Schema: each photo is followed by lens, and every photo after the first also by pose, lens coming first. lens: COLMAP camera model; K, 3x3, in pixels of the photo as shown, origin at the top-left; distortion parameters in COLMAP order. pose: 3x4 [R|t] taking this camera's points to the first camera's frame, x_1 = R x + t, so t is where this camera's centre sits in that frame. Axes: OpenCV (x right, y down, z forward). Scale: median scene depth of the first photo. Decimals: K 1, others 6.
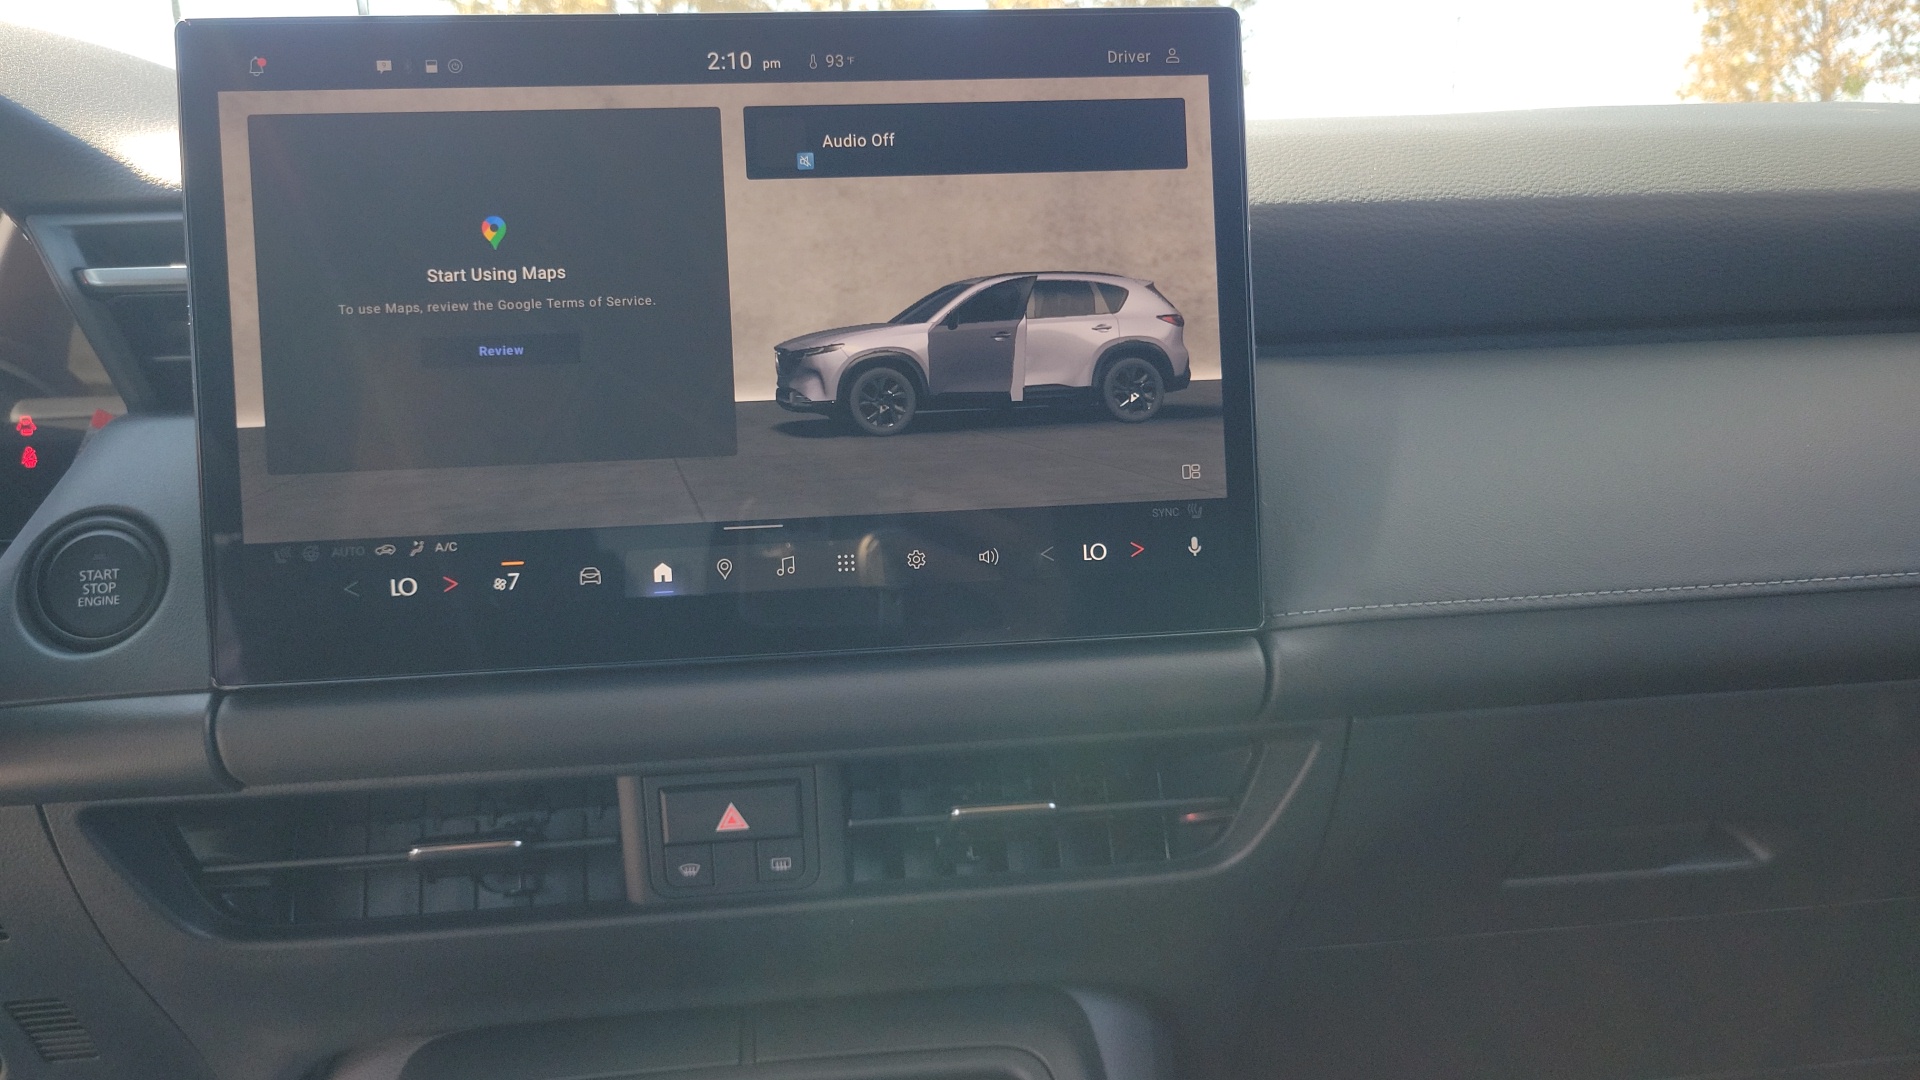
lens RADIAL K [[1498.8, 0, 946.5], [0, 1498.8, 536.8], [0, 0, 1]] dist [0.014364, -0.009037]
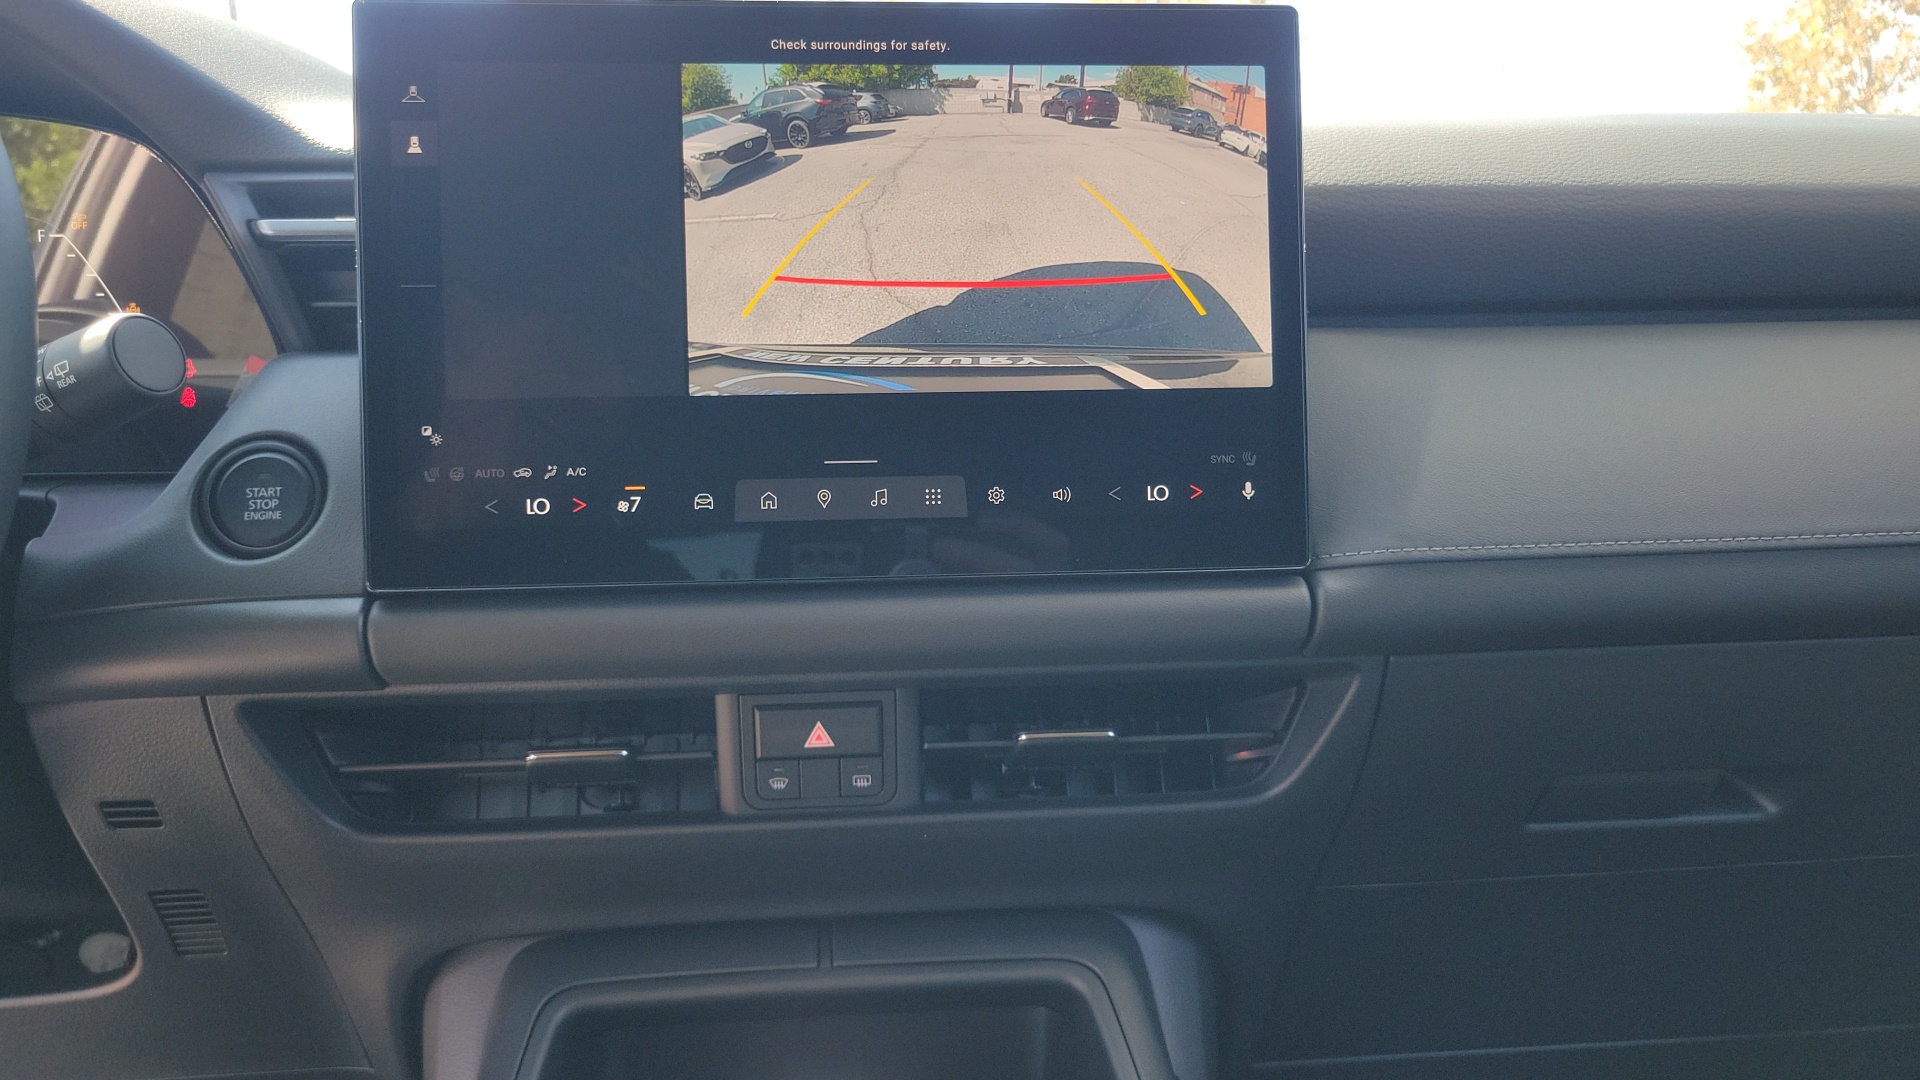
lens RADIAL K [[1497.3, 0, 960.0], [0, 1497.3, 540.0], [0, 0, 1]] dist [0.018615, -0.014291]
pose [[0.999636, 0.022852, -0.014362, -0.030037], [-0.023172, 0.999477, -0.022563, 0.072849], [0.013839, 0.022887, 0.999642, -0.103989]]
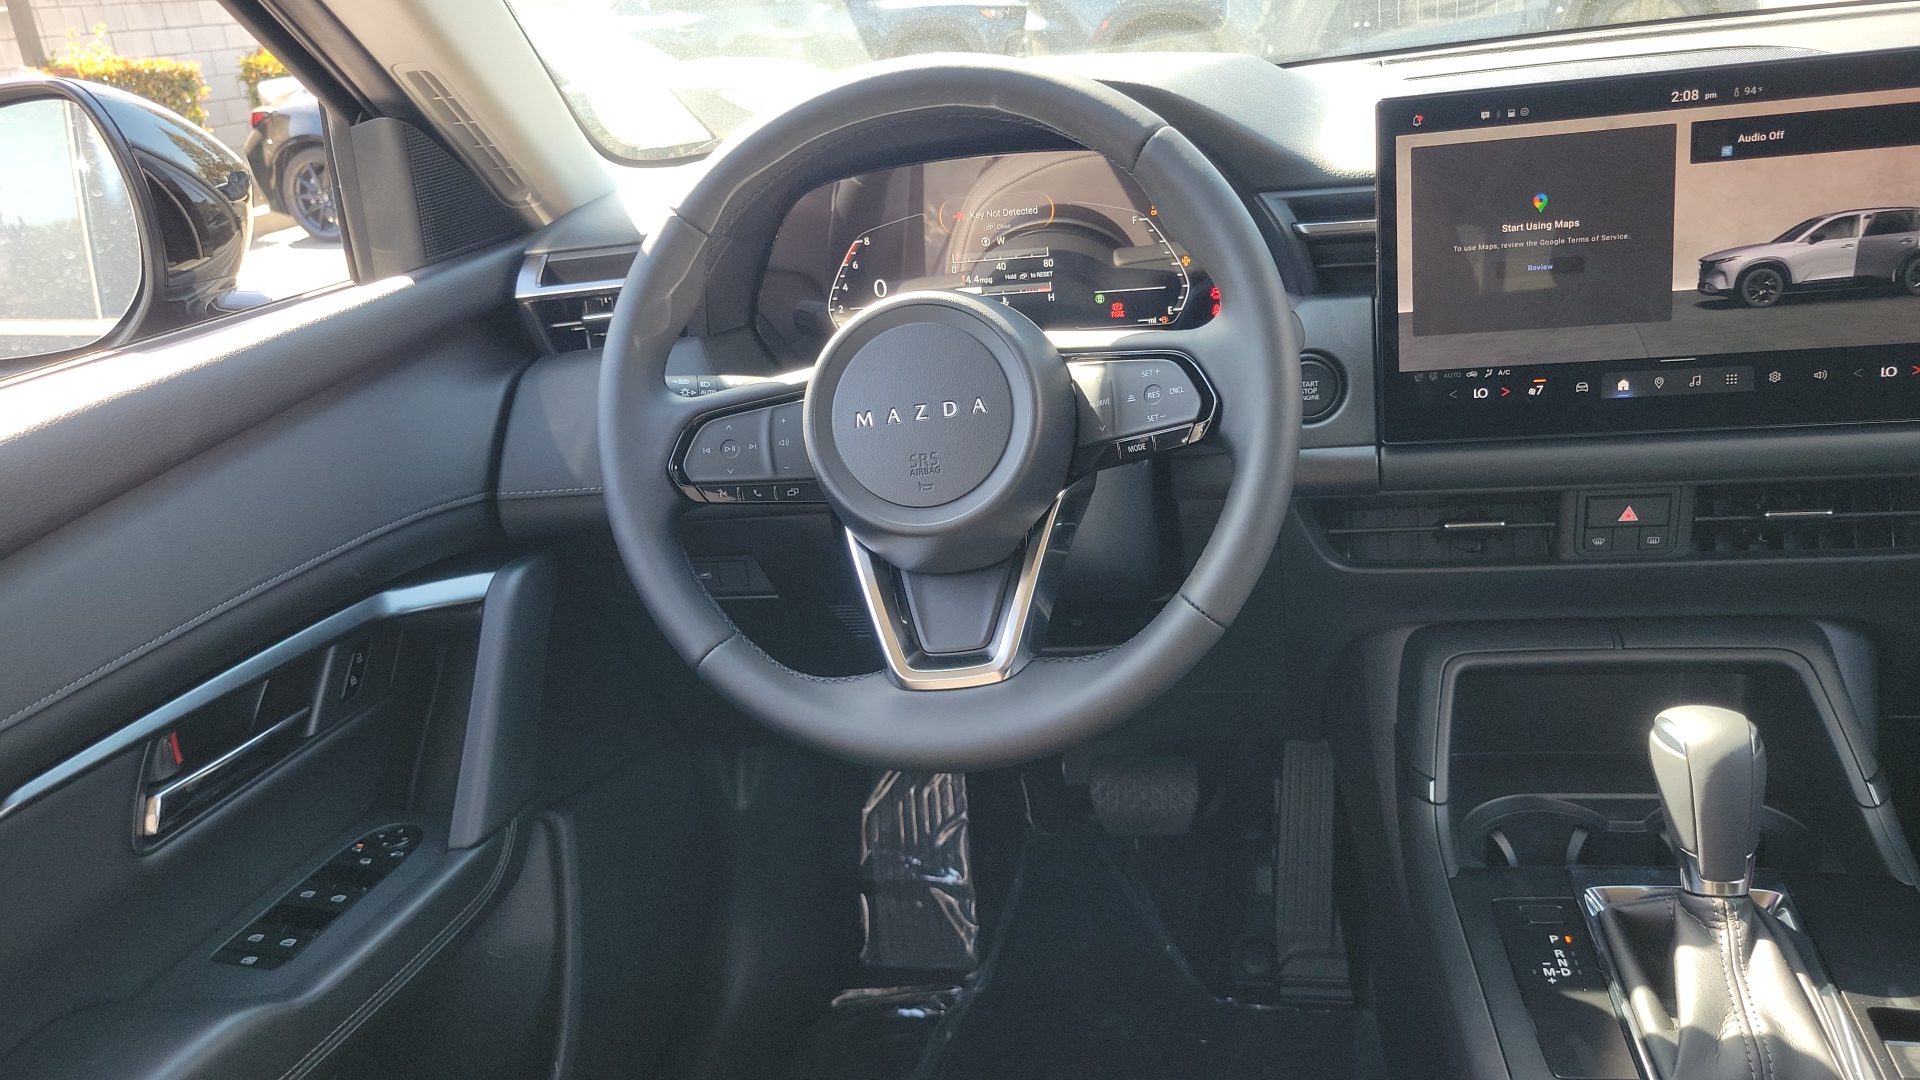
lens RADIAL K [[1474.0, 0, 970.9], [0, 1474.0, 542.8], [0, 0, 1]] dist [0.028526, -0.008905]
pose [[0.951876, 0.038382, -0.304071, -0.382206], [0.029045, 0.976365, 0.214168, -0.196736], [0.305105, -0.212693, 0.928263, -0.967677]]
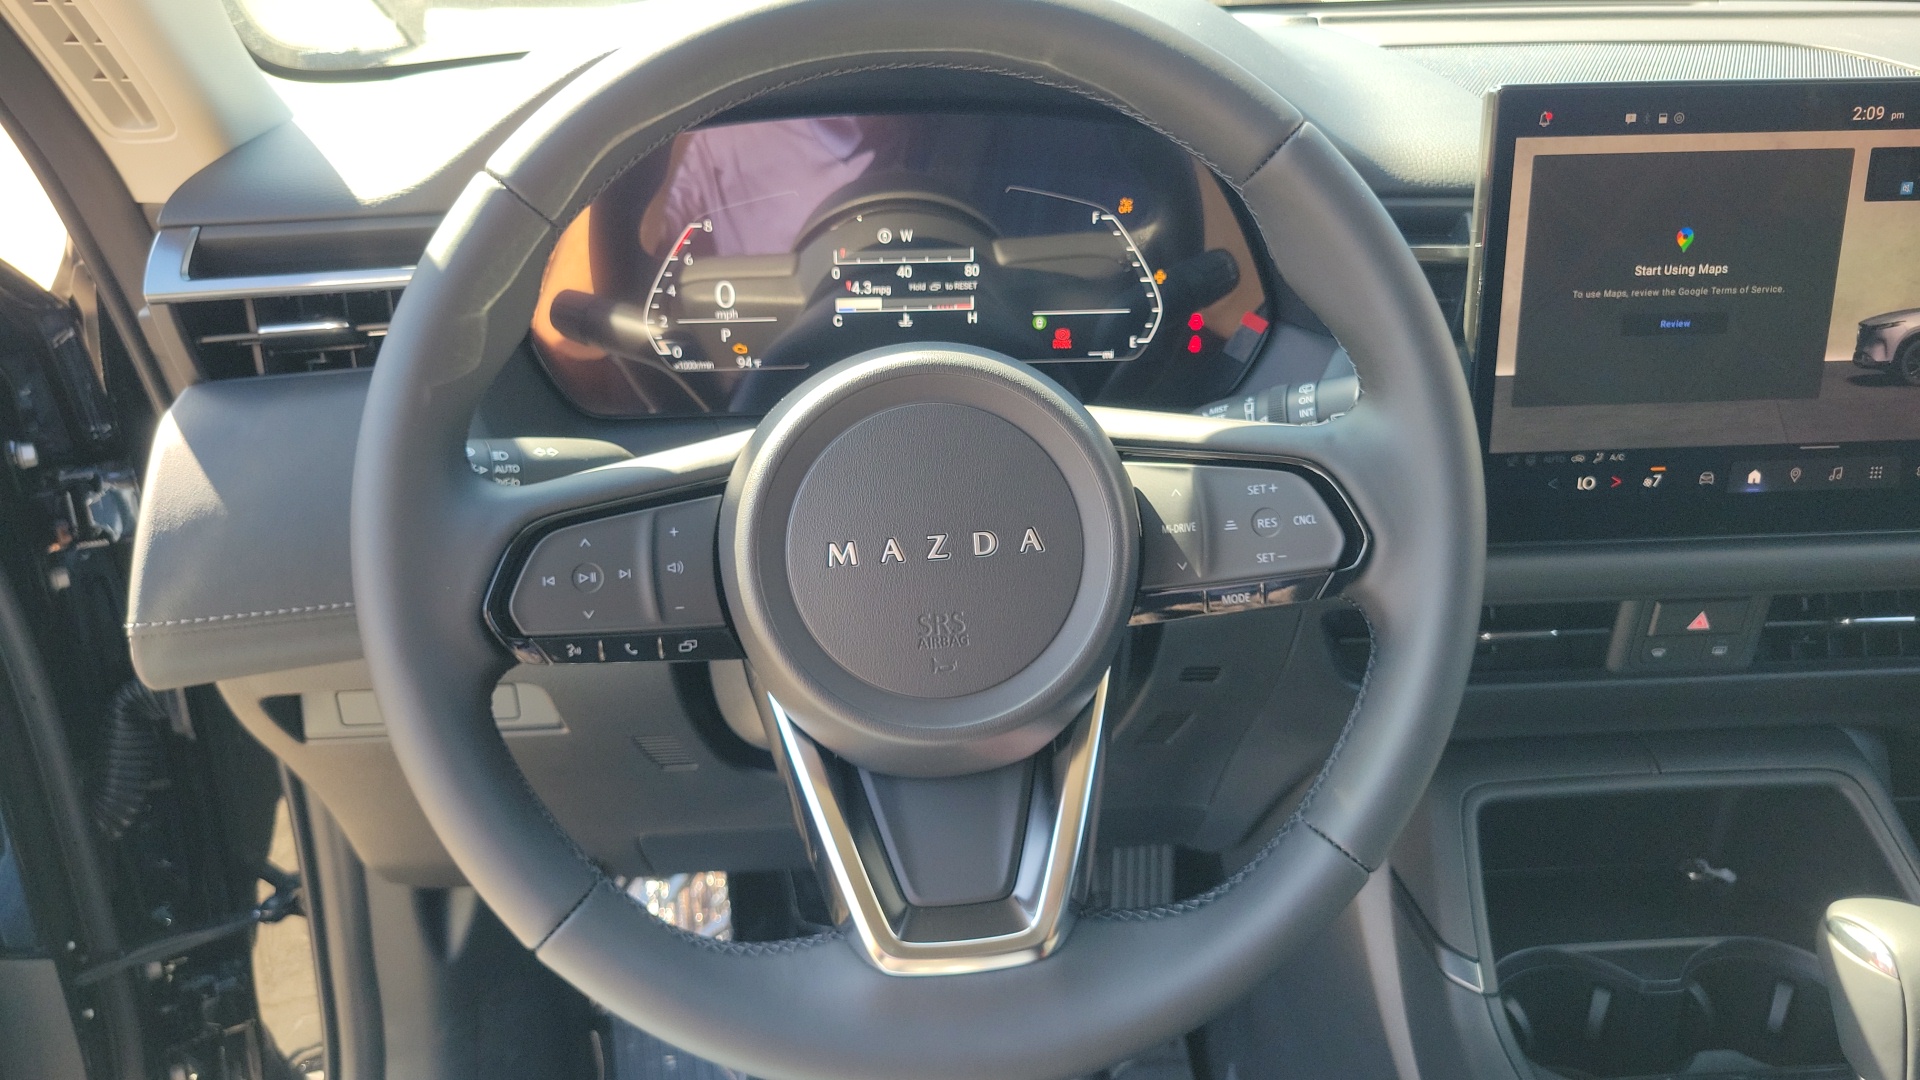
lens RADIAL K [[1497.3, 0, 960.0], [0, 1497.3, 540.0], [0, 0, 1]] dist [0.018615, -0.014291]
pose [[0.998869, 0.040043, -0.025641, -0.895386], [-0.031902, 0.964250, 0.263066, -0.269083], [0.035258, -0.261950, 0.964437, -0.440704]]
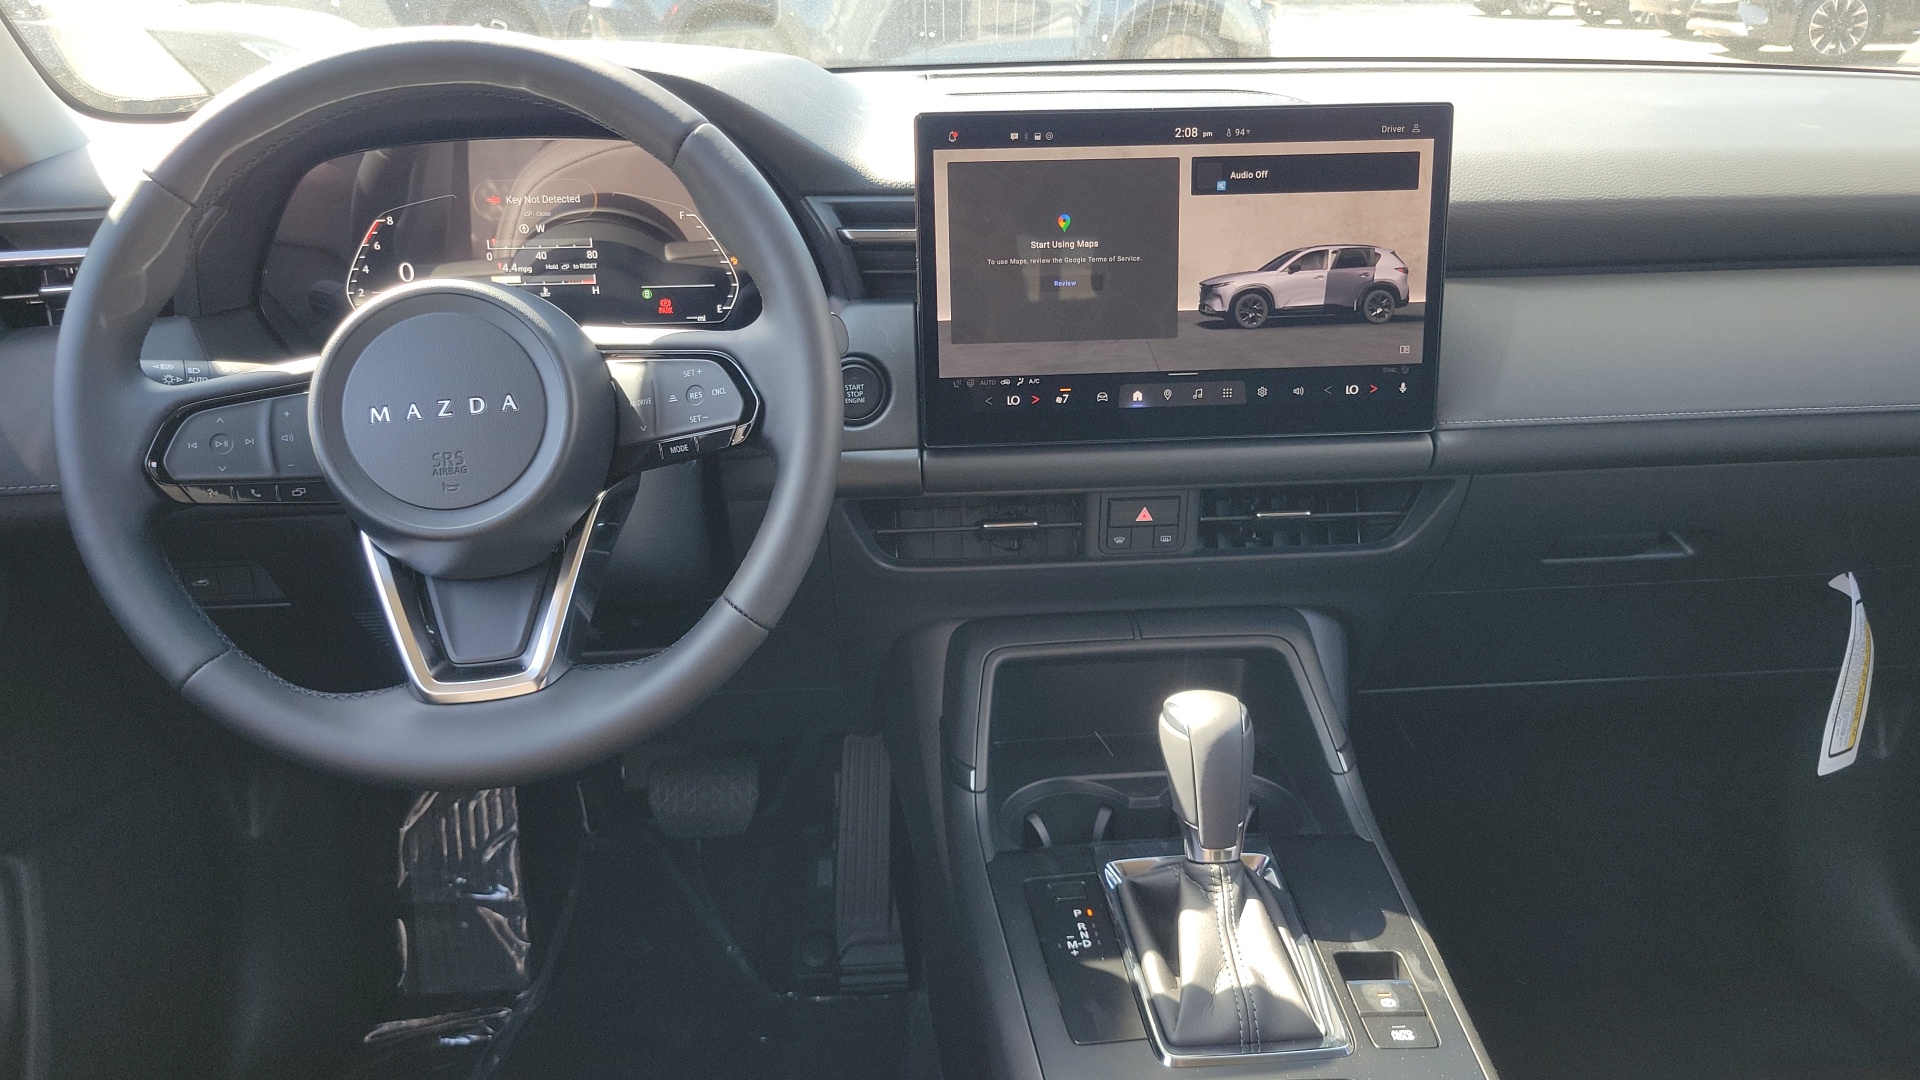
lens RADIAL K [[1474.0, 0, 970.9], [0, 1474.0, 542.8], [0, 0, 1]] dist [0.028526, -0.008905]
pose [[0.999166, 0.033388, -0.023490, -0.349550], [-0.027455, 0.975427, 0.218604, -0.204422], [0.030212, -0.217777, 0.975531, -0.953217]]
